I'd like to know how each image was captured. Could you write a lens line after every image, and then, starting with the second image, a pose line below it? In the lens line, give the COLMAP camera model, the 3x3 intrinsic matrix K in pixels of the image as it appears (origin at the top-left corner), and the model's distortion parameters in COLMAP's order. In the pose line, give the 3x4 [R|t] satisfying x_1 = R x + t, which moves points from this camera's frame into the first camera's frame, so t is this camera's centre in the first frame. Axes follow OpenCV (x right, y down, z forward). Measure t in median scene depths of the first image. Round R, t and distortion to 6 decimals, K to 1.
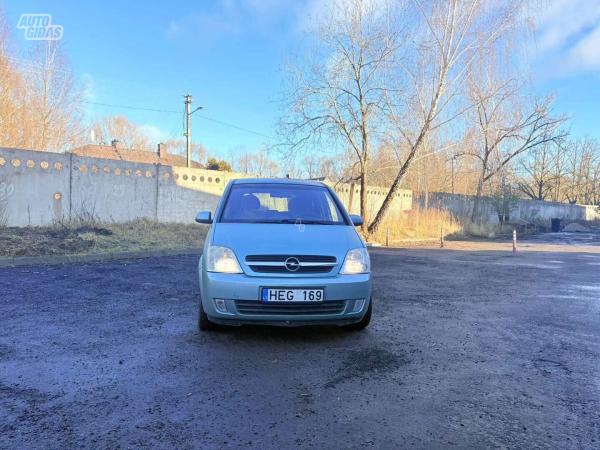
lens RADIAL K [[450.4, 0, 300.0], [0, 450.4, 225.0], [0, 0, 1]] dist [0.060493, -0.078932]
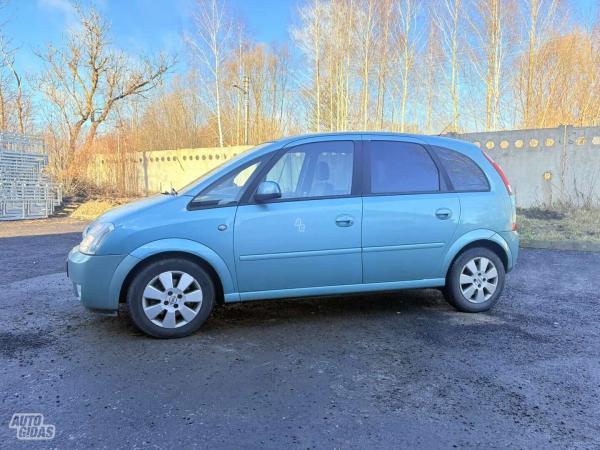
lens RADIAL K [[450.4, 0, 300.0], [0, 450.4, 225.0], [0, 0, 1]] dist [0.060493, -0.078932]
pose [[0.194760, 0.060370, -0.978991, 0.984995], [-0.031254, 0.997979, 0.055323, 0.001929], [0.980353, 0.019822, 0.196253, 1.208138]]
